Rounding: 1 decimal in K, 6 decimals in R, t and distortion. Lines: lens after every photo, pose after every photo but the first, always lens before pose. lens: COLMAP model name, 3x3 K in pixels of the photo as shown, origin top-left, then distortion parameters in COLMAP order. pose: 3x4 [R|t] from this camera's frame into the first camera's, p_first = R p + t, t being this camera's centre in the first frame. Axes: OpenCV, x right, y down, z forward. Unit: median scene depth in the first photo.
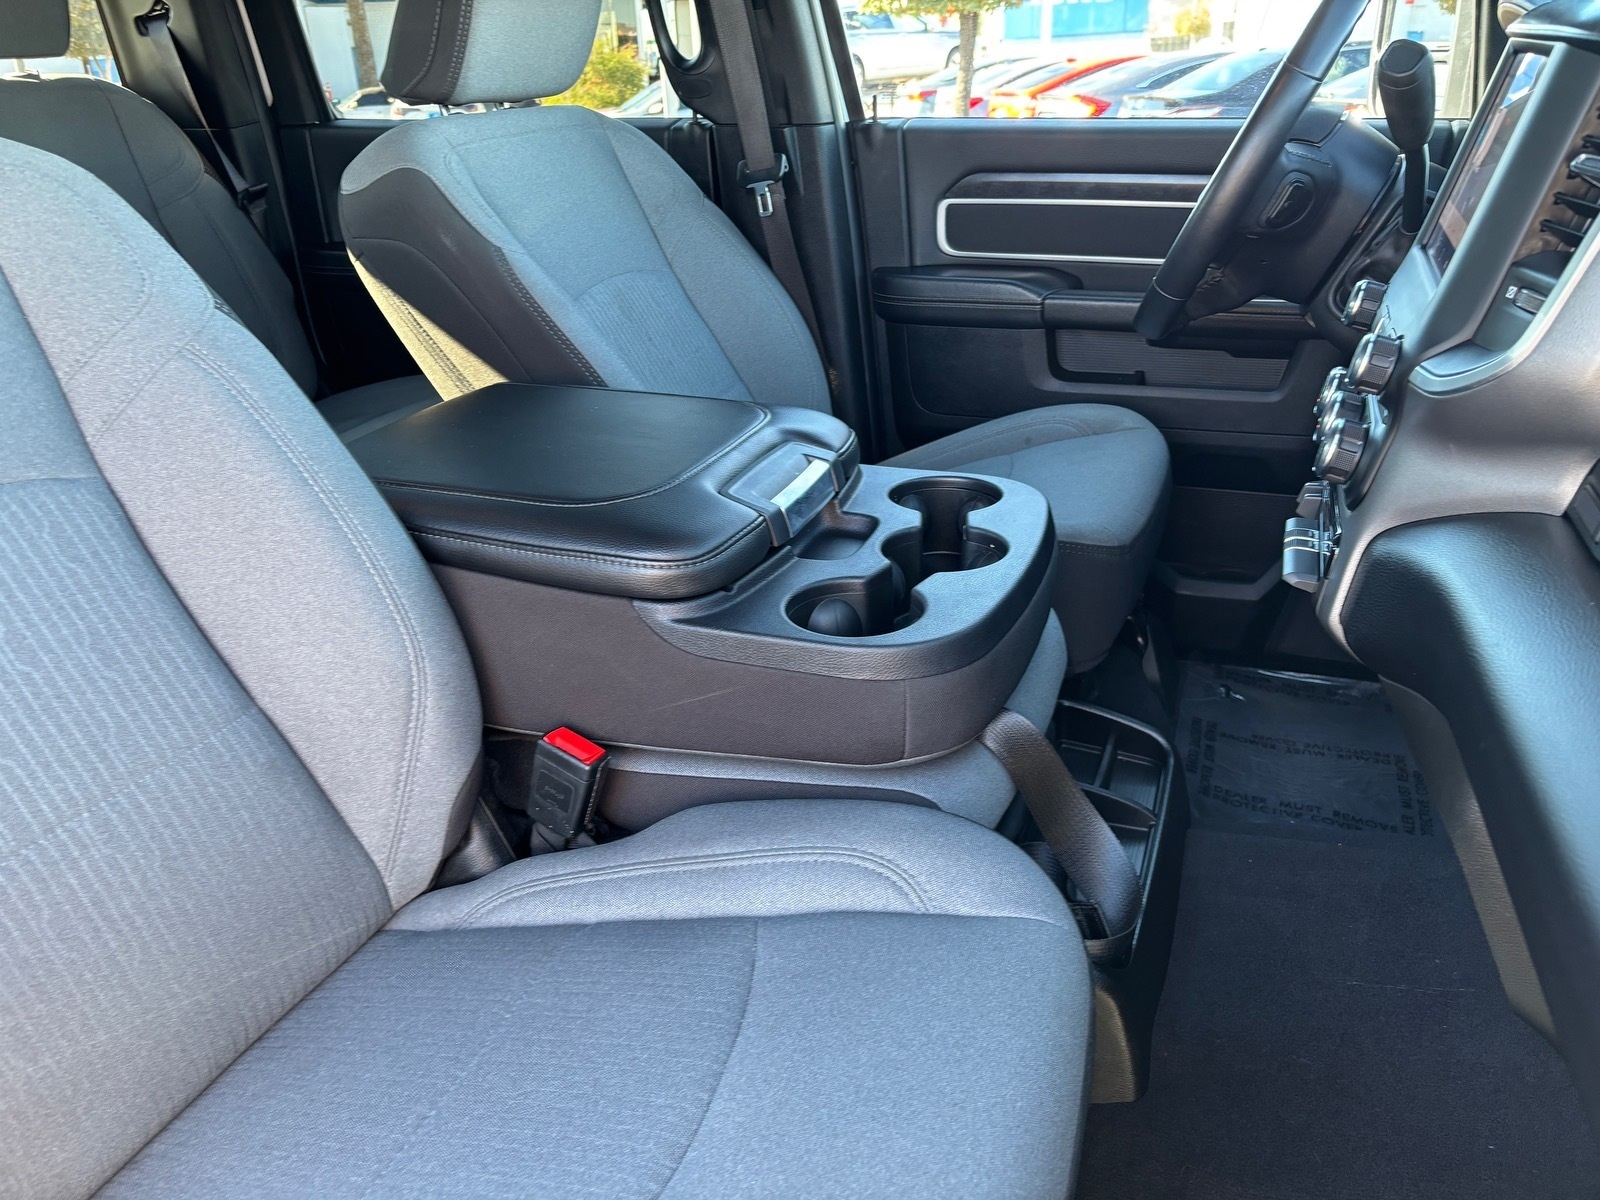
lens RADIAL K [[1191.1, 0, 800.0], [0, 1191.1, 600.0], [0, 0, 1]] dist [0.021559, -0.006733]
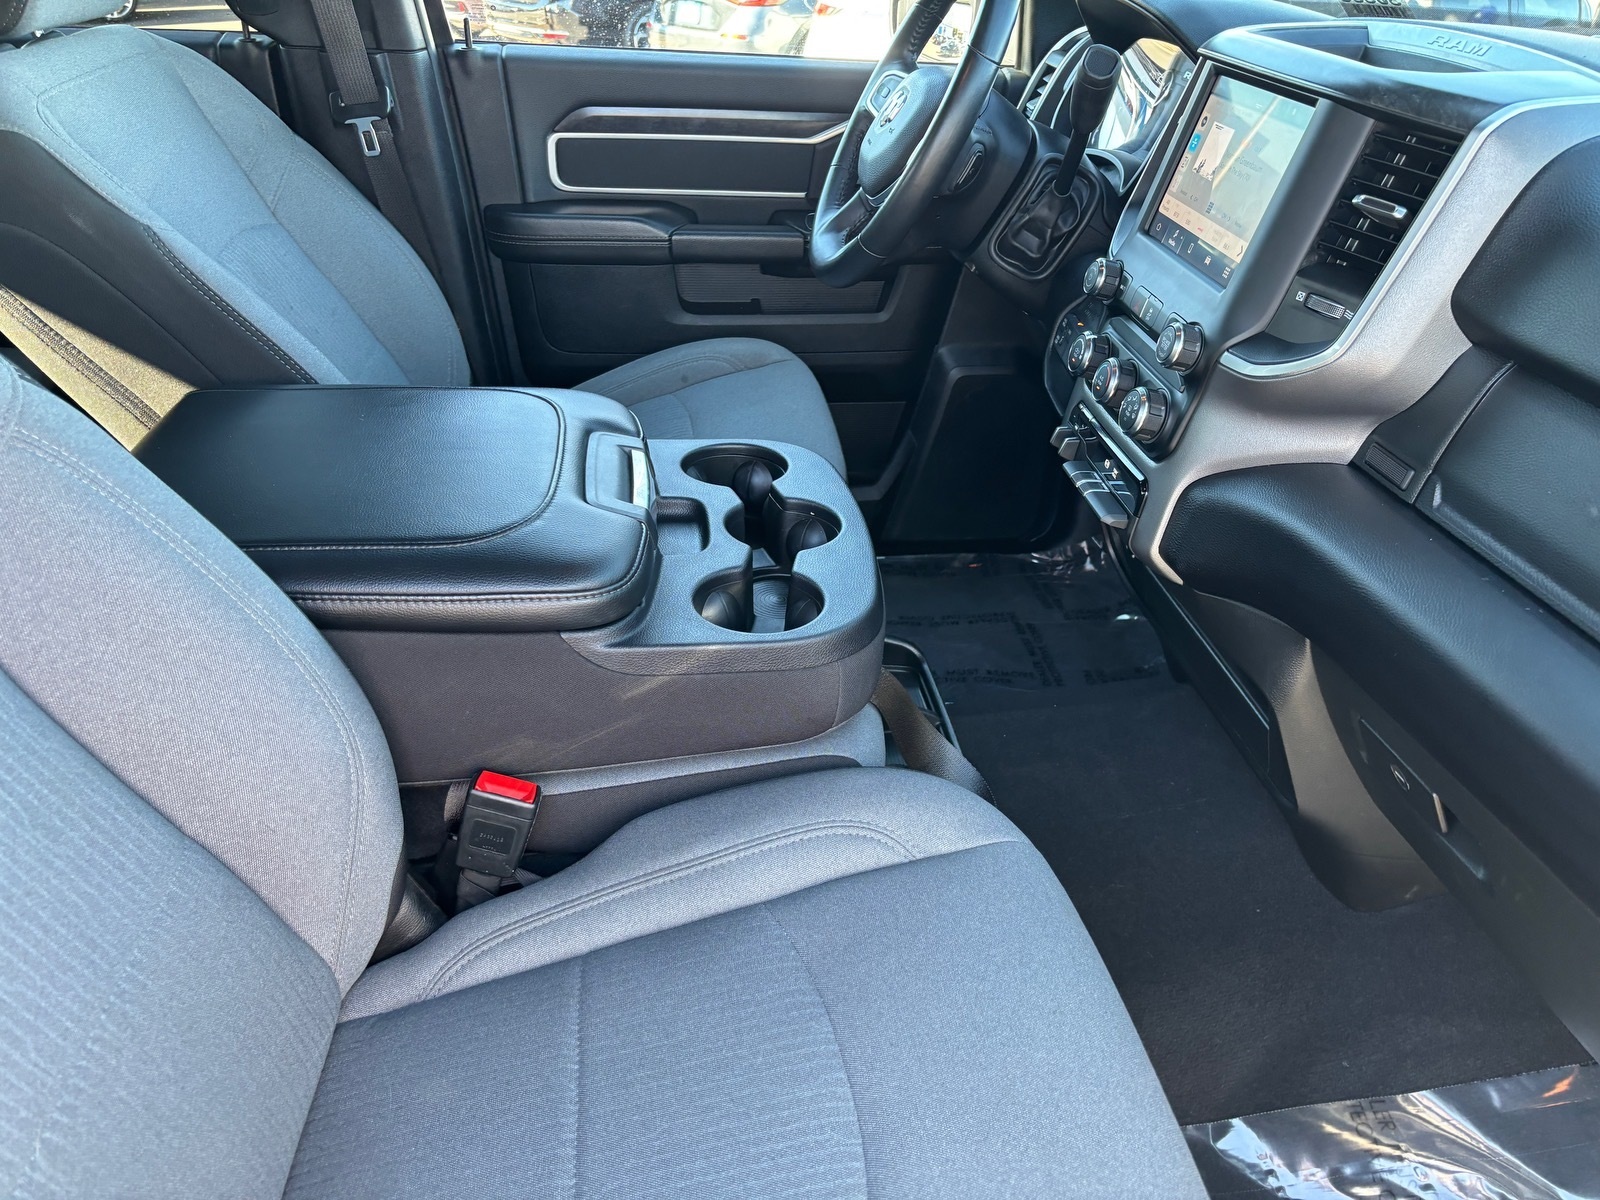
lens RADIAL K [[1191.4, 0, 779.7], [0, 1191.4, 608.0], [0, 0, 1]] dist [0.047700, -0.049190]
pose [[0.890507, -0.178946, 0.418300, -0.372285], [0.132829, 0.981604, 0.137146, -0.125552], [-0.435147, -0.066567, 0.897895, 0.032412]]
